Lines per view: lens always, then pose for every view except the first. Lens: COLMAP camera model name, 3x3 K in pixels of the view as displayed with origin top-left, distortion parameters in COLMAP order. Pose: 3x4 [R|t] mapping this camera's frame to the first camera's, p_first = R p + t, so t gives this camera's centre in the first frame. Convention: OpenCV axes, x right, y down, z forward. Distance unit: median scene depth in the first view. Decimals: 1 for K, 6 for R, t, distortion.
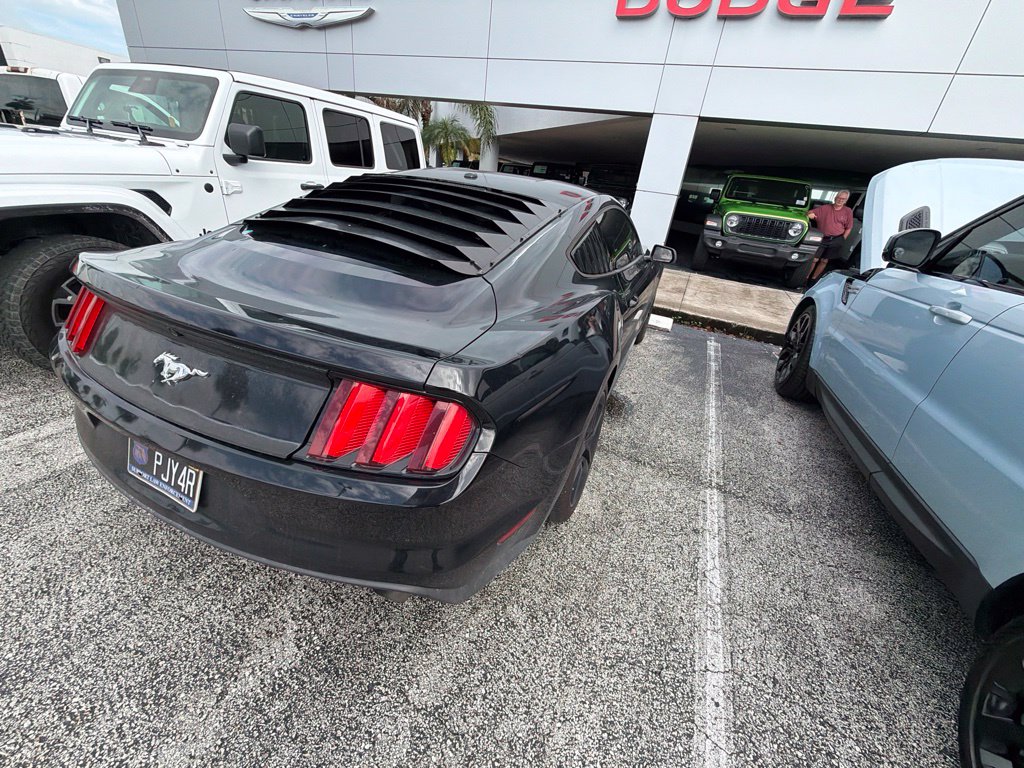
lens RADIAL K [[405.9, 0, 510.6], [0, 405.9, 387.0], [0, 0, 1]] dist [0.000977, -0.000171]
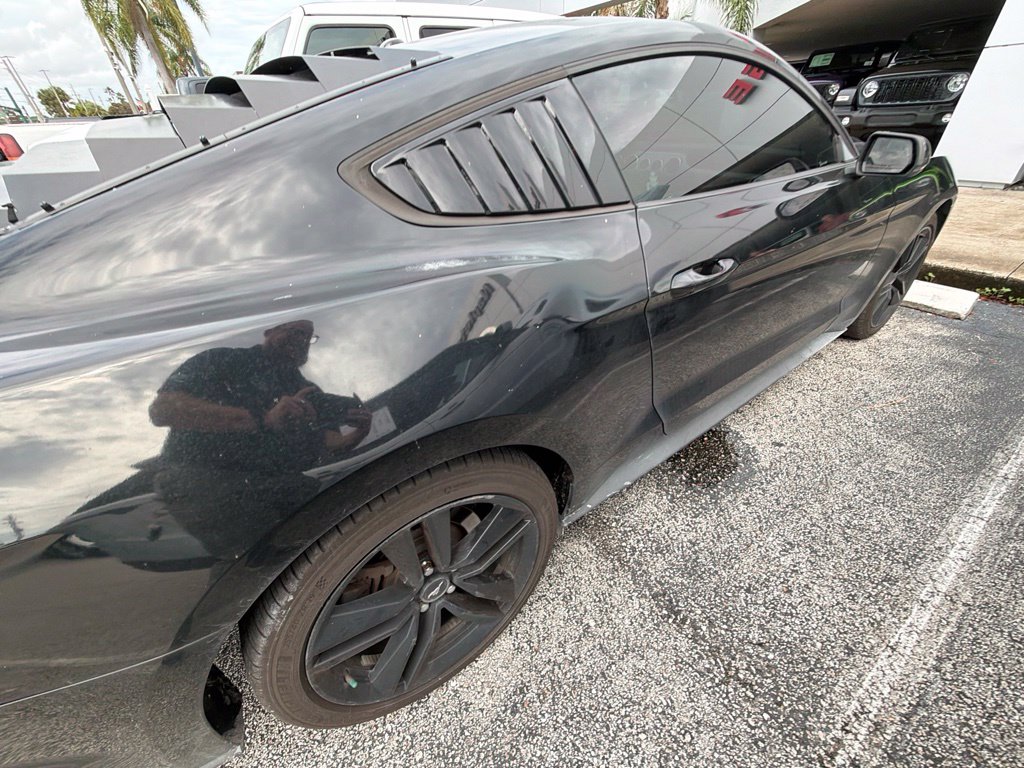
lens RADIAL K [[405.9, 0, 513.2], [0, 405.9, 386.4], [0, 0, 1]] dist [0.000977, -0.000171]
pose [[0.849107, 0.152924, -0.505600, 0.342517], [-0.096824, 0.986018, 0.135625, -0.124682], [0.519271, -0.066206, 0.852042, 0.481981]]
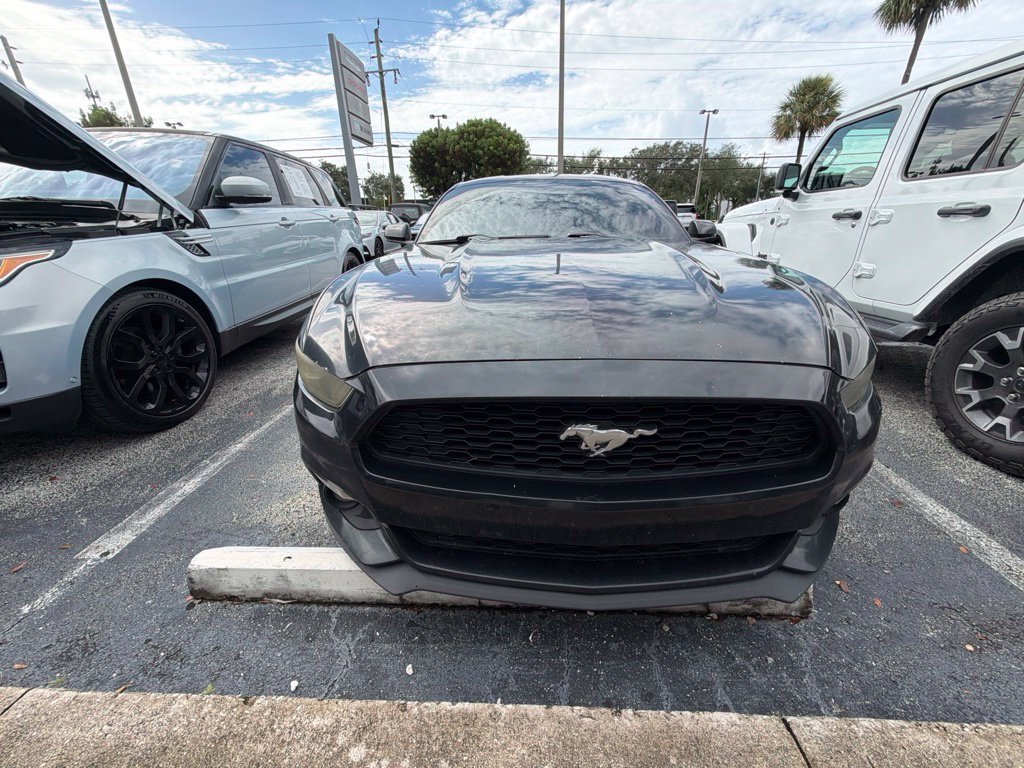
lens RADIAL K [[405.9, 0, 512.1], [0, 405.9, 386.3], [0, 0, 1]] dist [0.000977, -0.000171]
pose [[-0.920873, 0.038086, -0.387998, 0.594553], [-0.262002, 0.676520, 0.688241, -0.916194], [0.288701, 0.735439, -0.613011, 2.196466]]
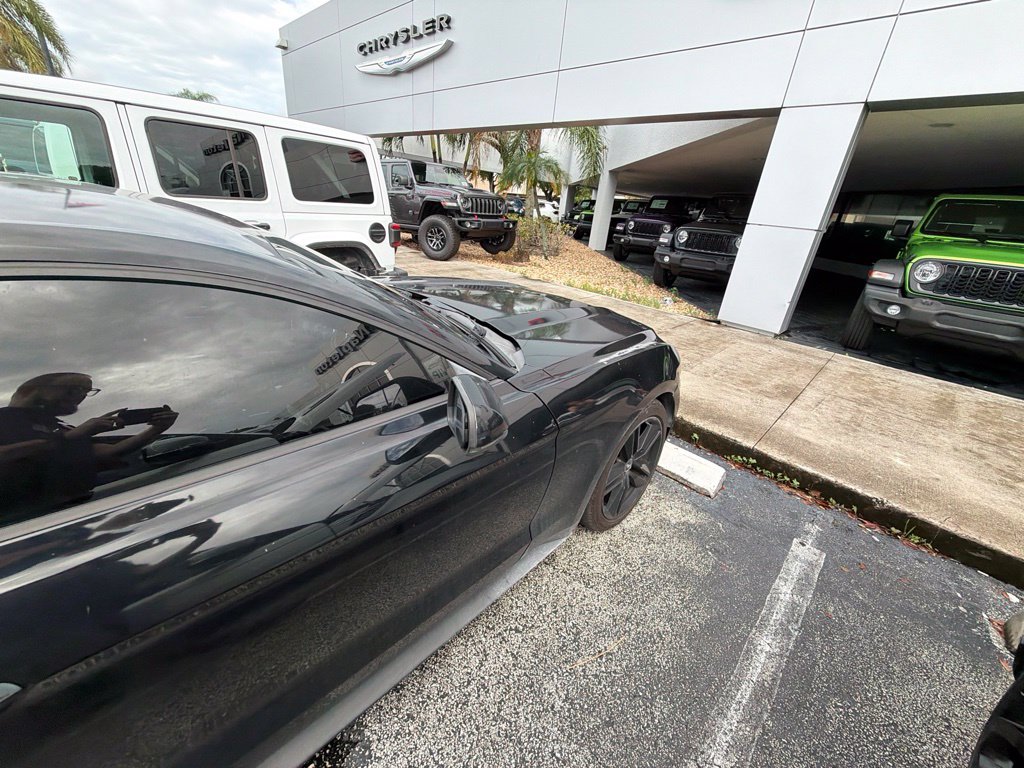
lens RADIAL K [[405.9, 0, 512.7], [0, 405.9, 384.5], [0, 0, 1]] dist [0.000977, -0.000171]
pose [[0.938002, 0.110099, -0.328681, 0.593809], [-0.138454, 0.988294, -0.064074, -0.391988], [0.317779, 0.105609, 0.942265, 0.845549]]
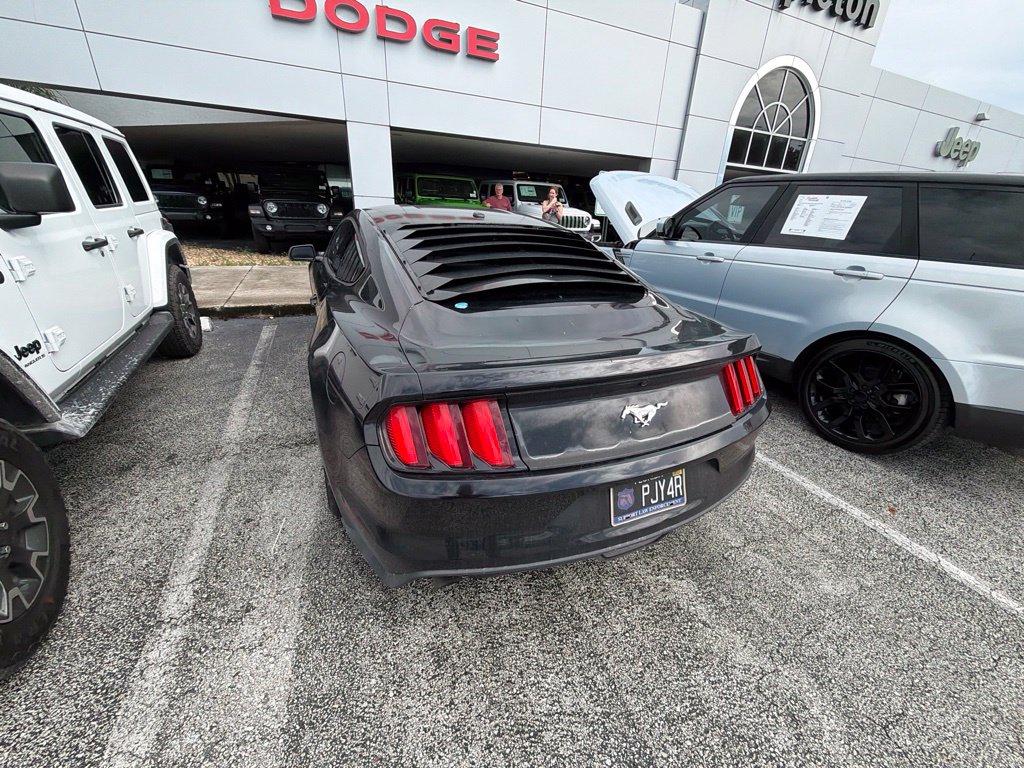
lens RADIAL K [[405.9, 0, 513.3], [0, 405.9, 385.4], [0, 0, 1]] dist [0.000977, -0.000171]
pose [[0.661102, -0.379028, 0.647519, -0.791663], [0.368520, 0.915781, 0.159807, -0.198480], [-0.653557, 0.132975, 0.745104, 0.138218]]
